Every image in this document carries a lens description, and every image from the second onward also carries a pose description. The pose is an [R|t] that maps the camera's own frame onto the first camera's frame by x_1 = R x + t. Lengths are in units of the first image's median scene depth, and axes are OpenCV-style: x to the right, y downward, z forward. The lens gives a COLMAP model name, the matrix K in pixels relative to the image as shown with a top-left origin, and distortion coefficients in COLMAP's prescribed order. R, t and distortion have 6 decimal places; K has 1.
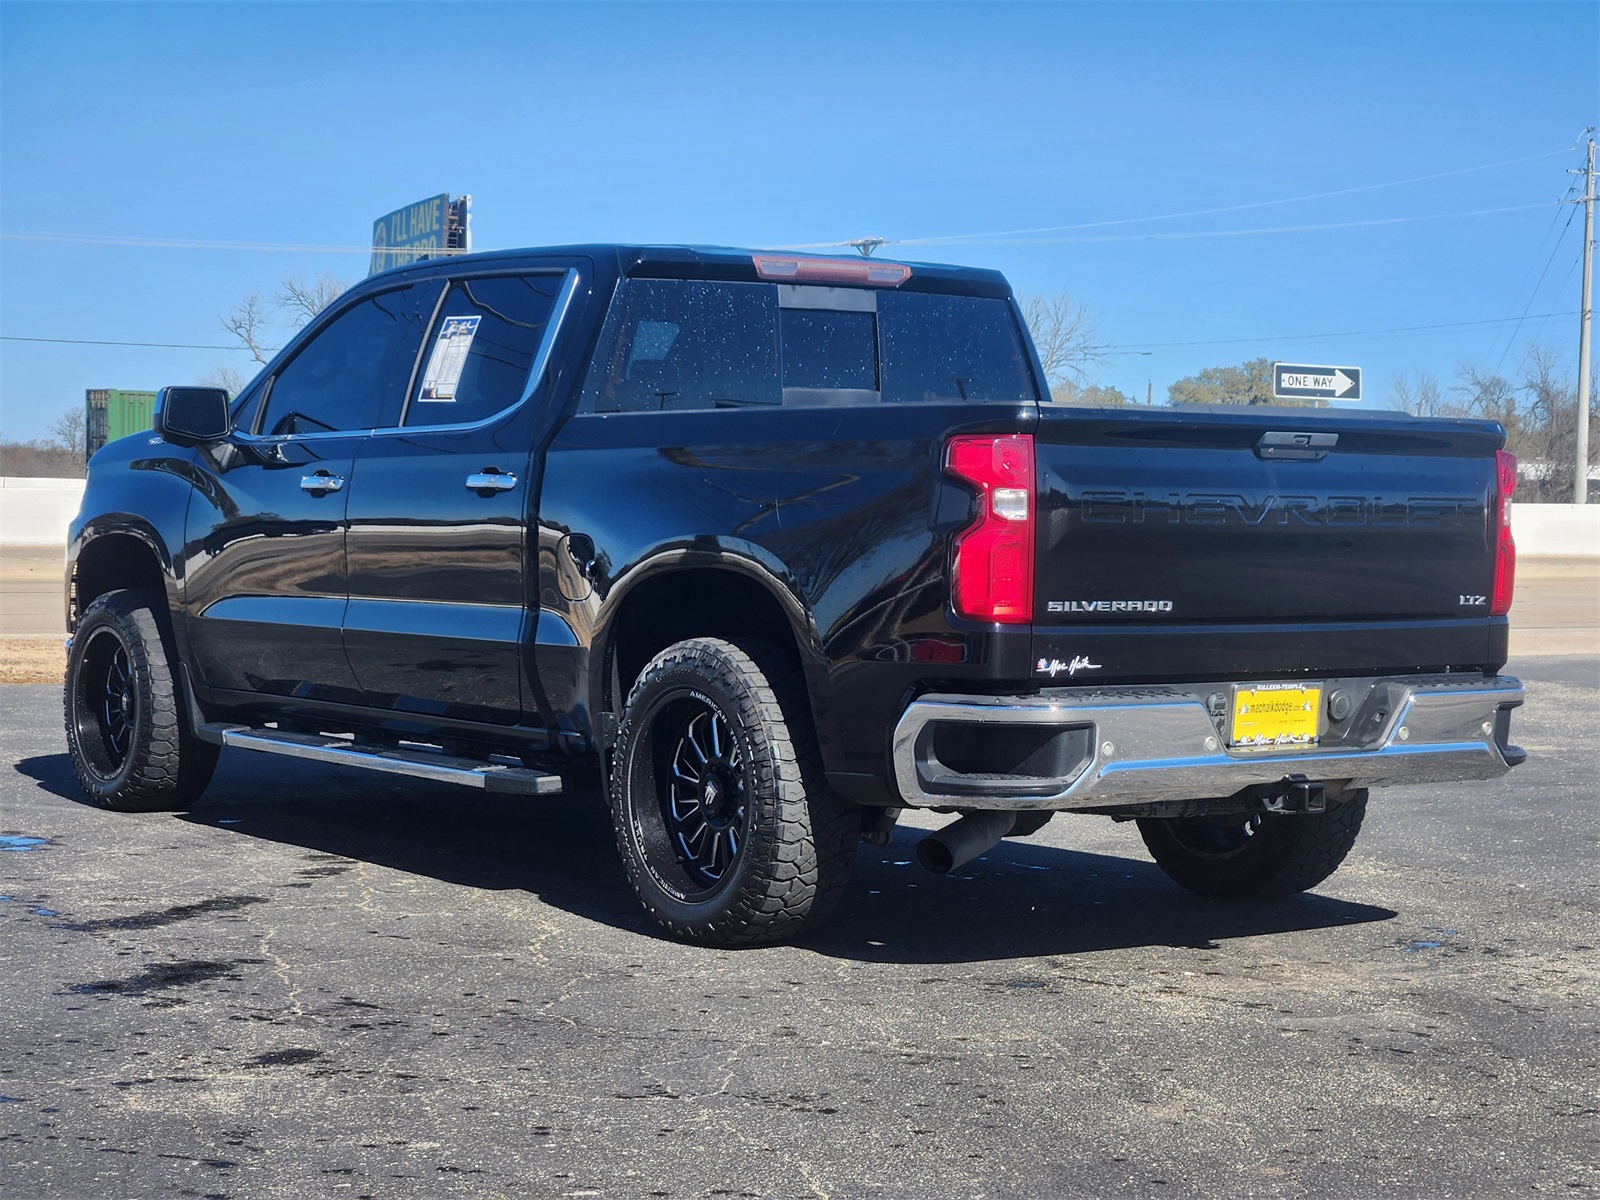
lens RADIAL K [[2880.6, 0, 800.0], [0, 2880.6, 600.0], [0, 0, 1]] dist [-0.064824, 0.150173]
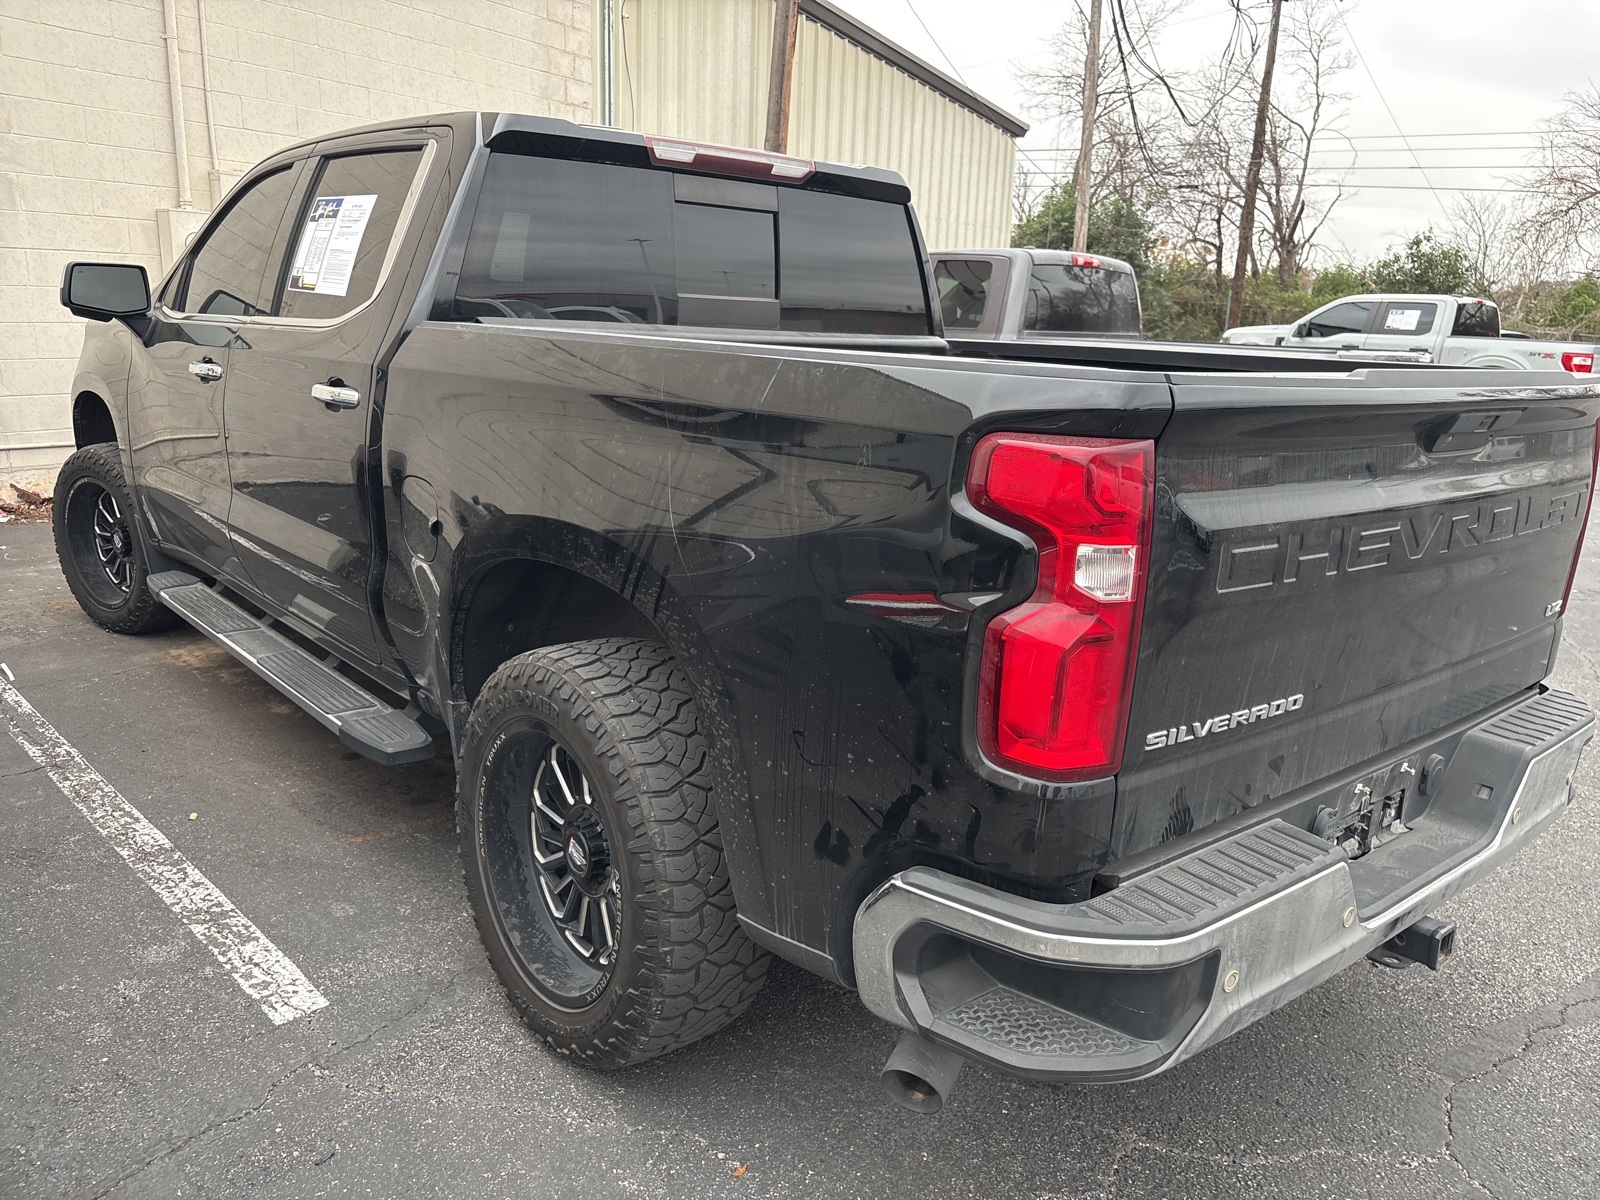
lens RADIAL K [[1181.5, 0, 801.3], [0, 1181.5, 523.3], [0, 0, 1]] dist [0.057109, -0.067234]
pose [[0.996334, 0.011136, 0.084821, 0.000101], [-0.023366, 0.989215, 0.144598, -0.066109], [-0.082296, -0.146050, 0.985848, 0.730204]]
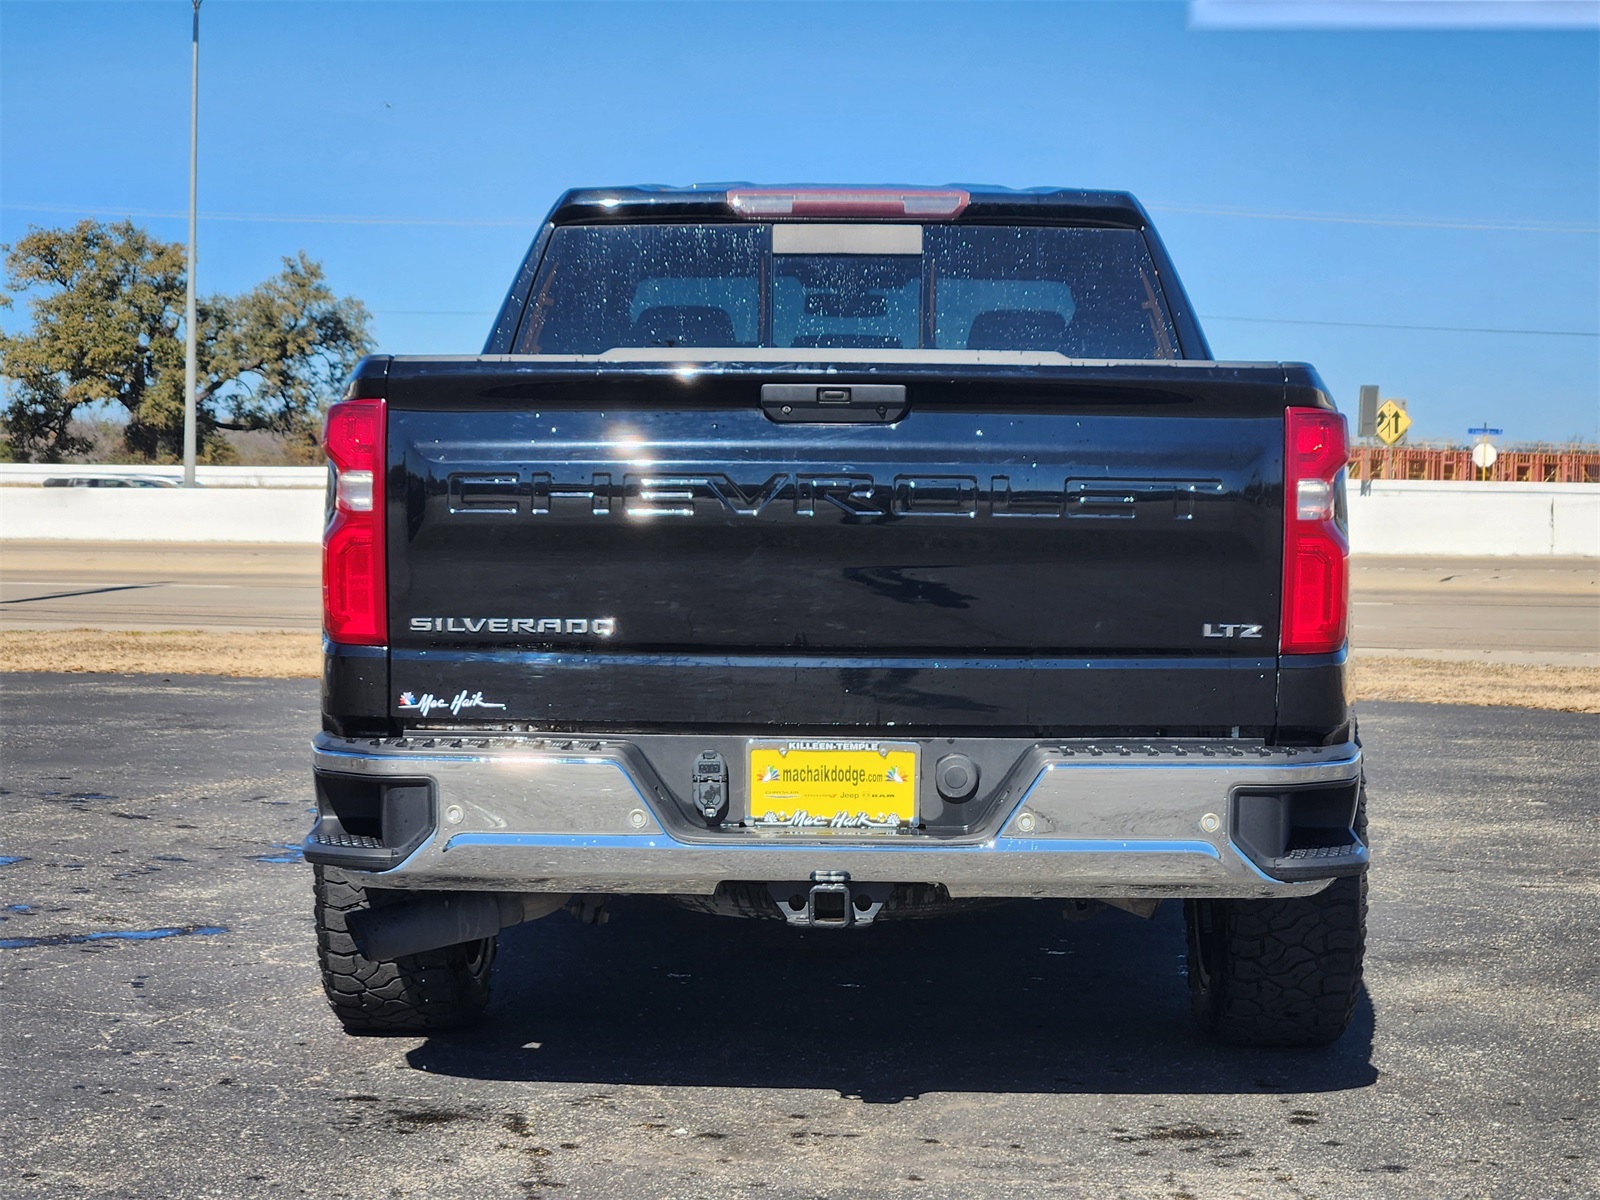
lens RADIAL K [[2924.4, 0, 800.0], [0, 2924.4, 600.0], [0, 0, 1]] dist [-0.235482, 0.224726]
pose [[0.795198, 0.015099, -0.606162, 0.587718], [-0.018254, 0.999833, 0.000960, -0.006051], [0.606075, 0.010302, 0.795341, 0.420375]]
